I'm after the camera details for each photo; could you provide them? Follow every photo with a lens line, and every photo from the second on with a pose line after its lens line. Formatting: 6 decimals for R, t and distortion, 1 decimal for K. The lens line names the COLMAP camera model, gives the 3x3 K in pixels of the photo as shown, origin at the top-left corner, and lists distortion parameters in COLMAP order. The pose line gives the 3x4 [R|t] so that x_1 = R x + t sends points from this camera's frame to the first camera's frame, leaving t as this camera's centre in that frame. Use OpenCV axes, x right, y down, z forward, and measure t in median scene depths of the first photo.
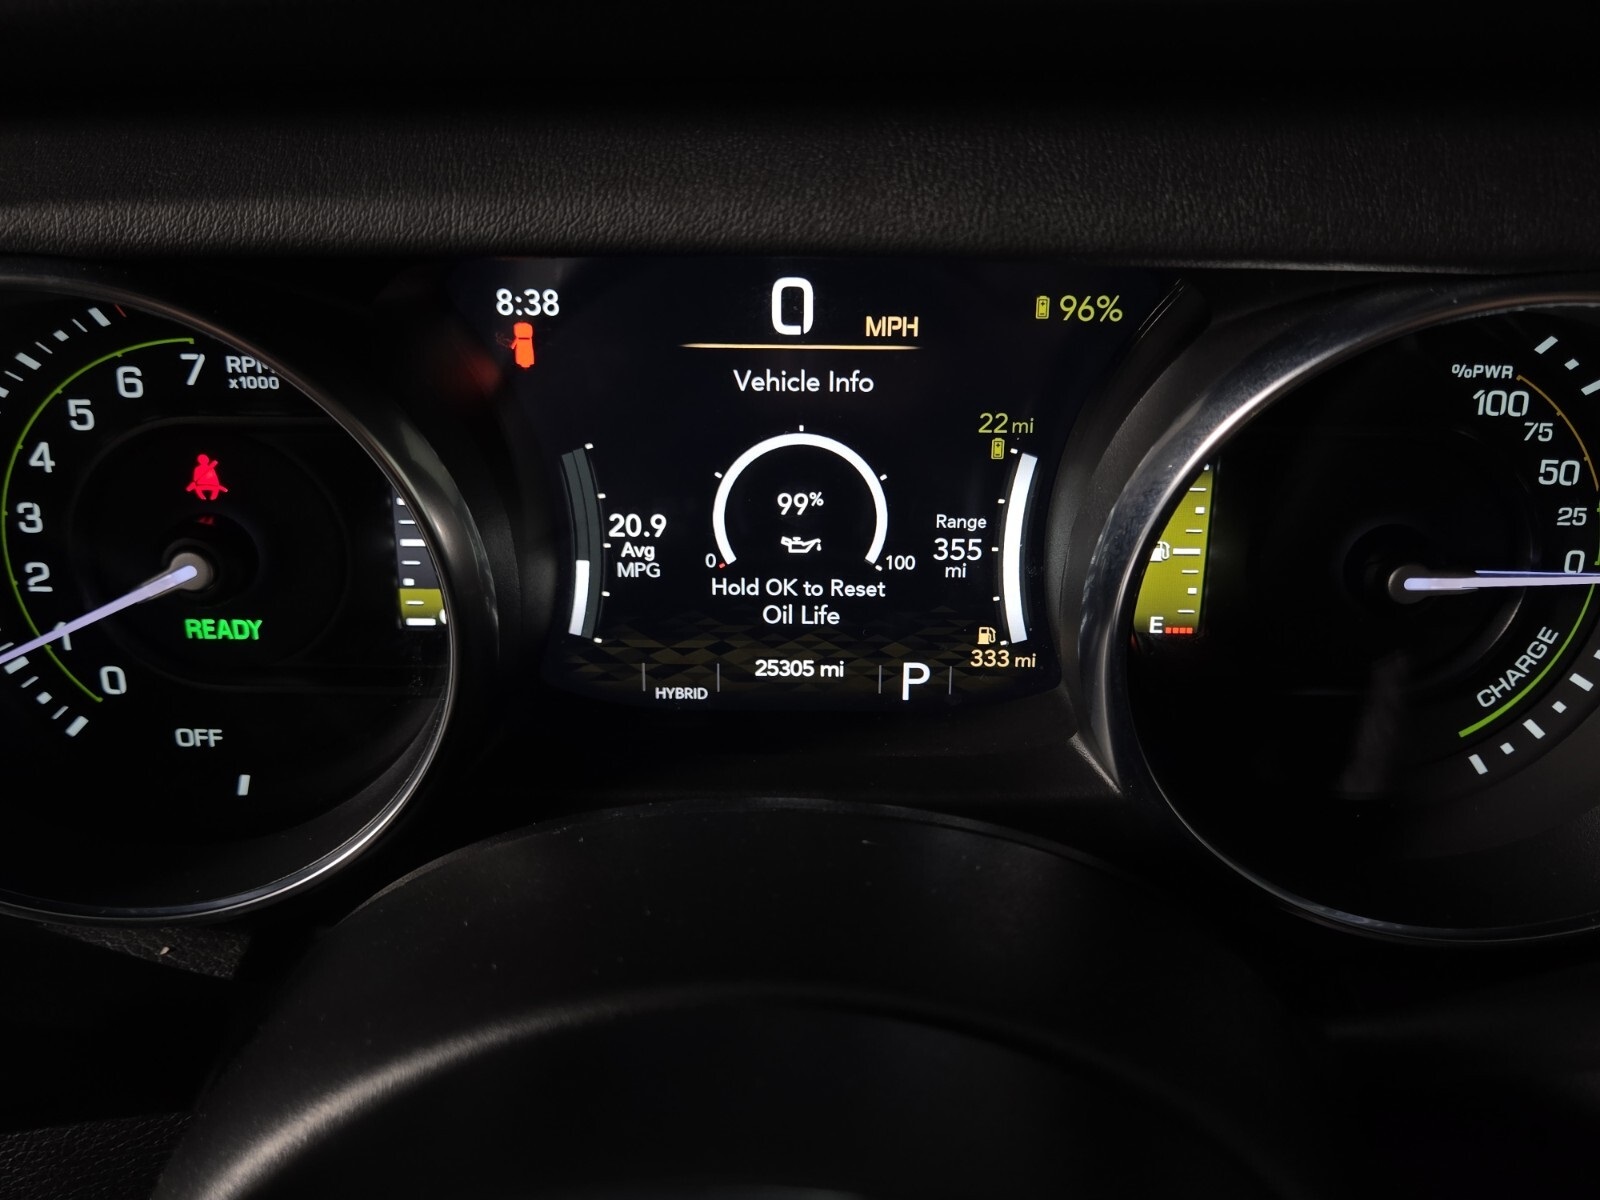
lens RADIAL K [[1359.3, 0, 800.0], [0, 1359.3, 600.0], [0, 0, 1]] dist [0.016998, -0.007354]
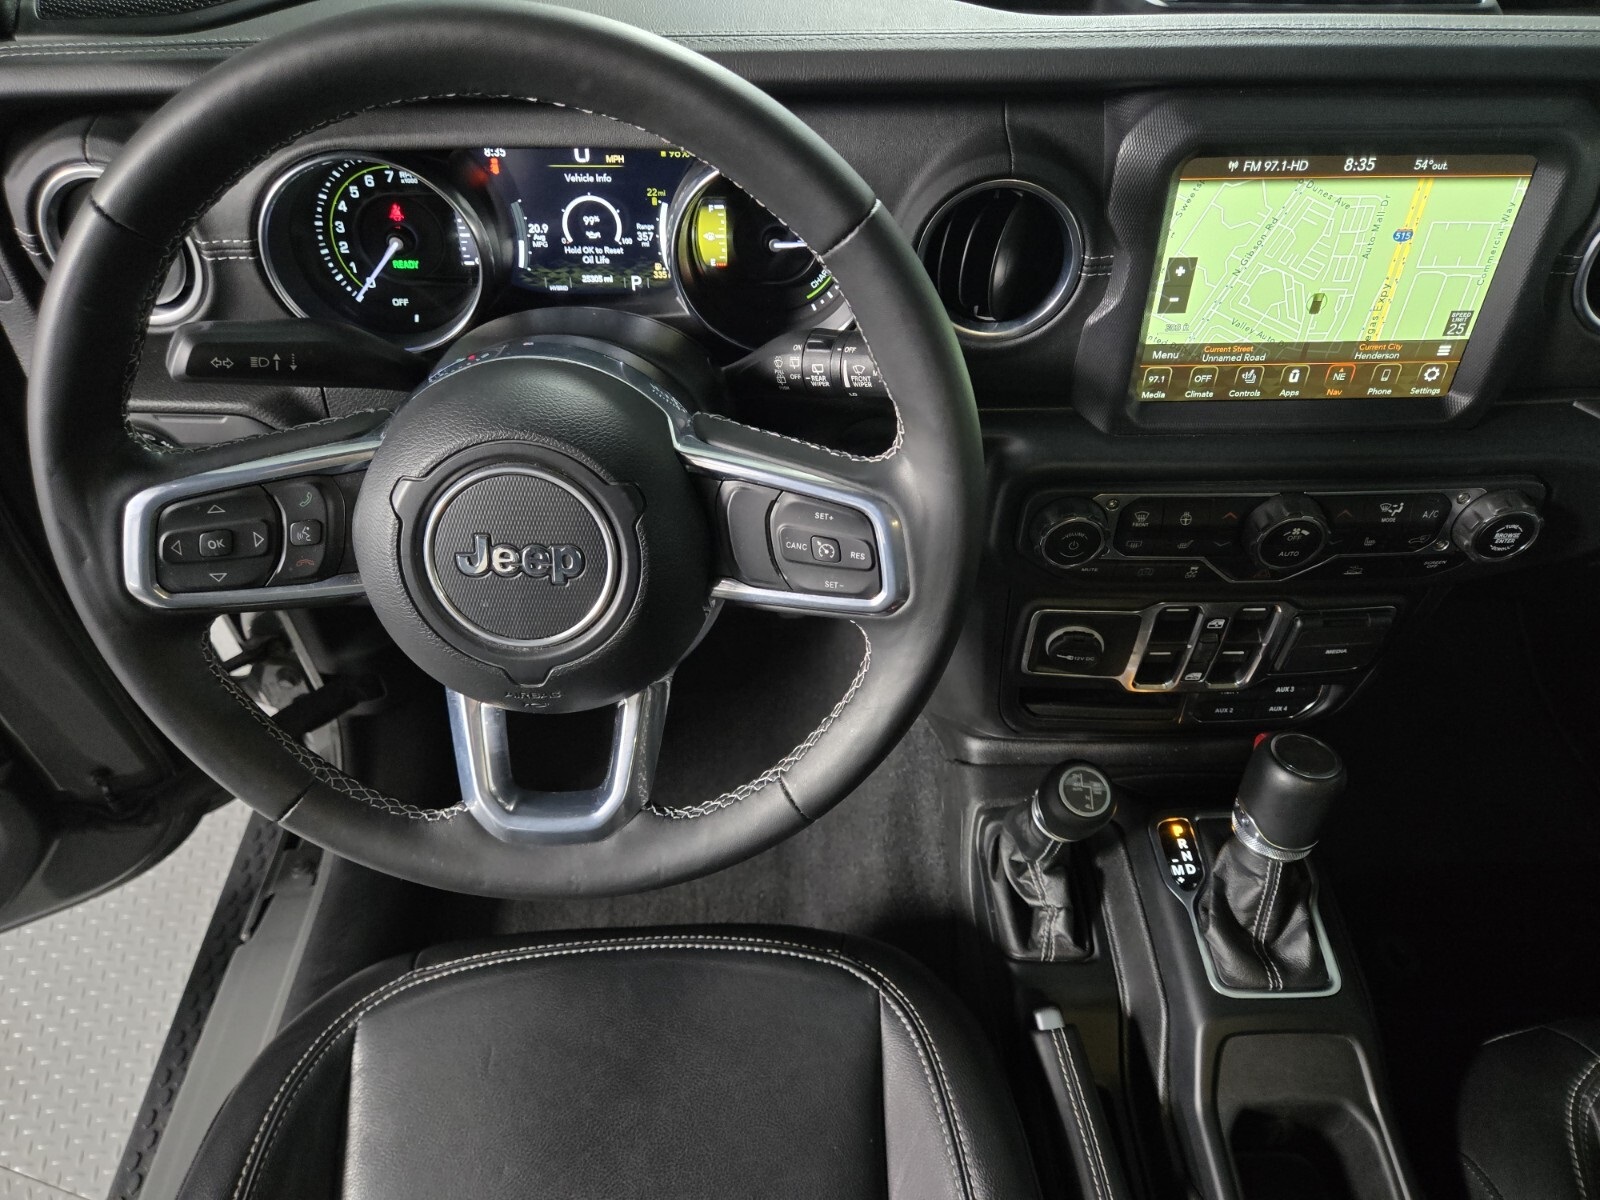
lens RADIAL K [[1068.9, 0, 808.4], [0, 1068.9, 593.3], [0, 0, 1]] dist [0.031206, -0.040678]
pose [[0.999545, -0.018009, 0.024181, 0.416890], [0.011482, 0.968945, 0.247009, 0.151363], [-0.027879, -0.246619, 0.968711, -1.564053]]
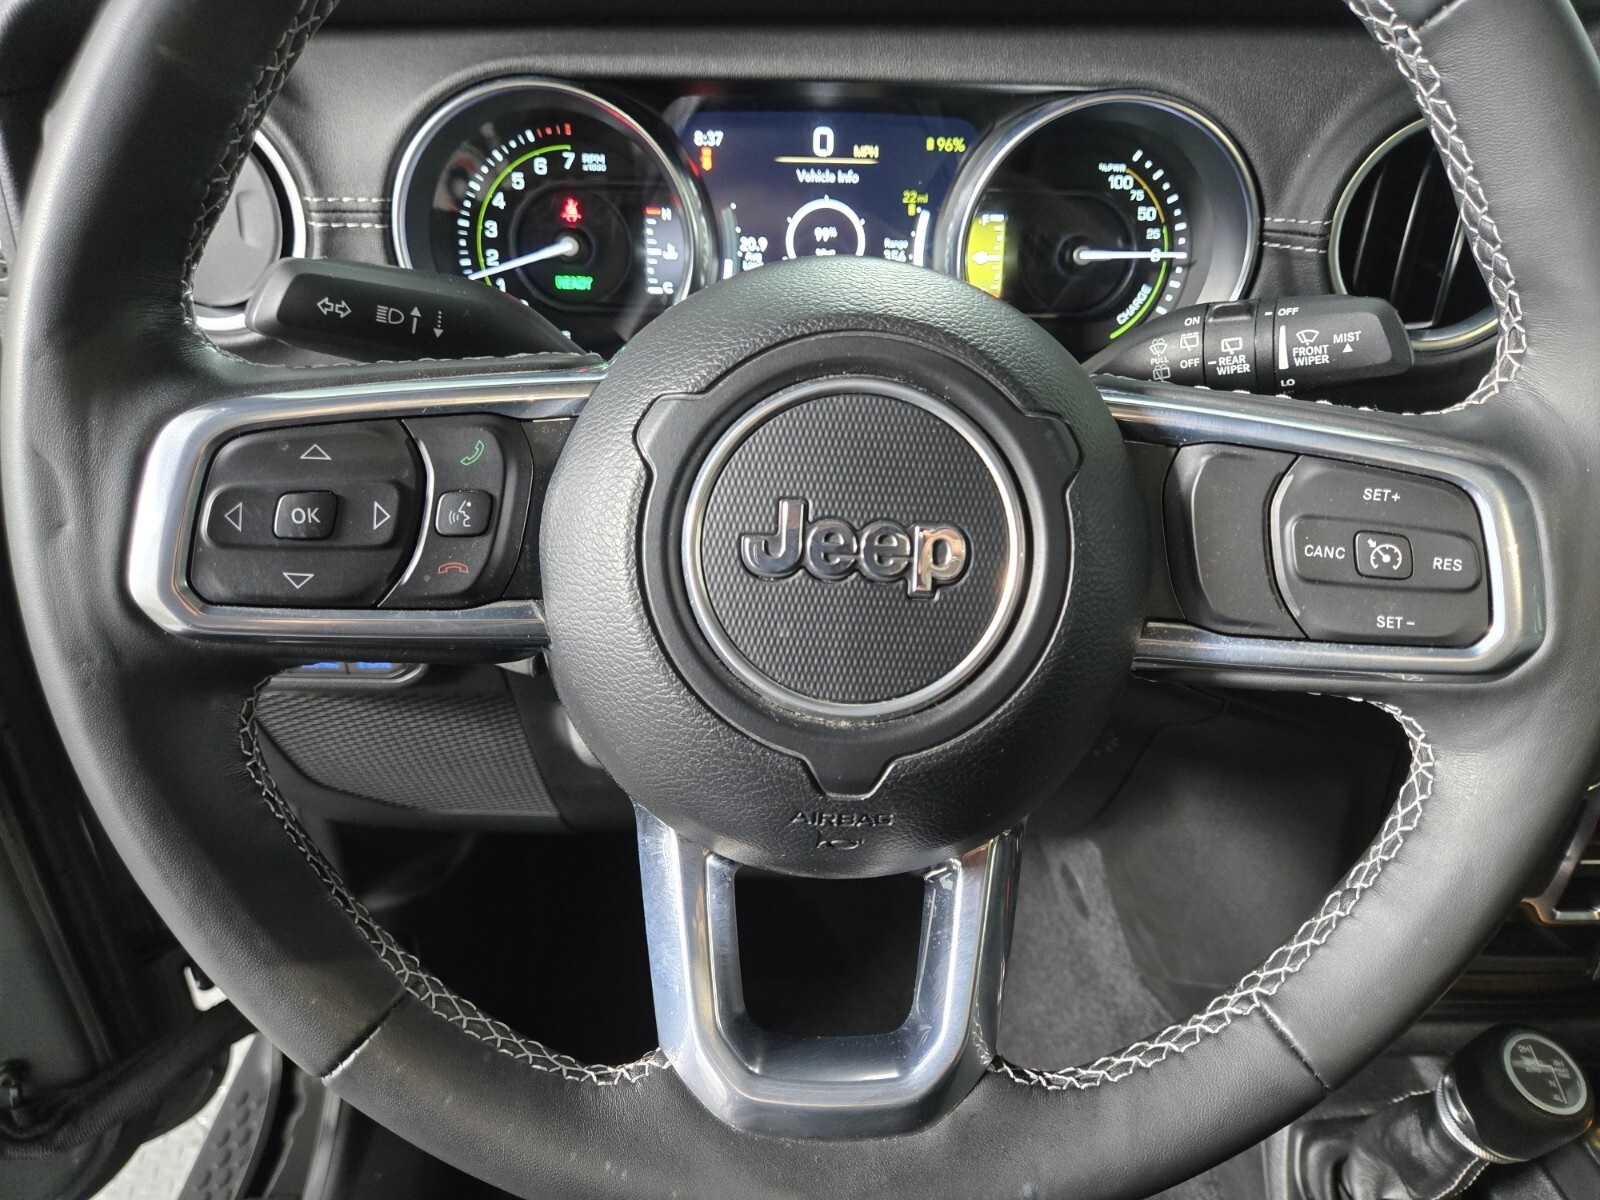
lens RADIAL K [[1086.1, 0, 806.5], [0, 1086.1, 602.8], [0, 0, 1]] dist [0.035429, -0.042644]
pose [[0.999531, 0.004042, 0.030341, -0.084929], [-0.003224, 0.999632, -0.026943, 0.600451], [-0.030438, 0.026833, 0.999176, -0.813075]]
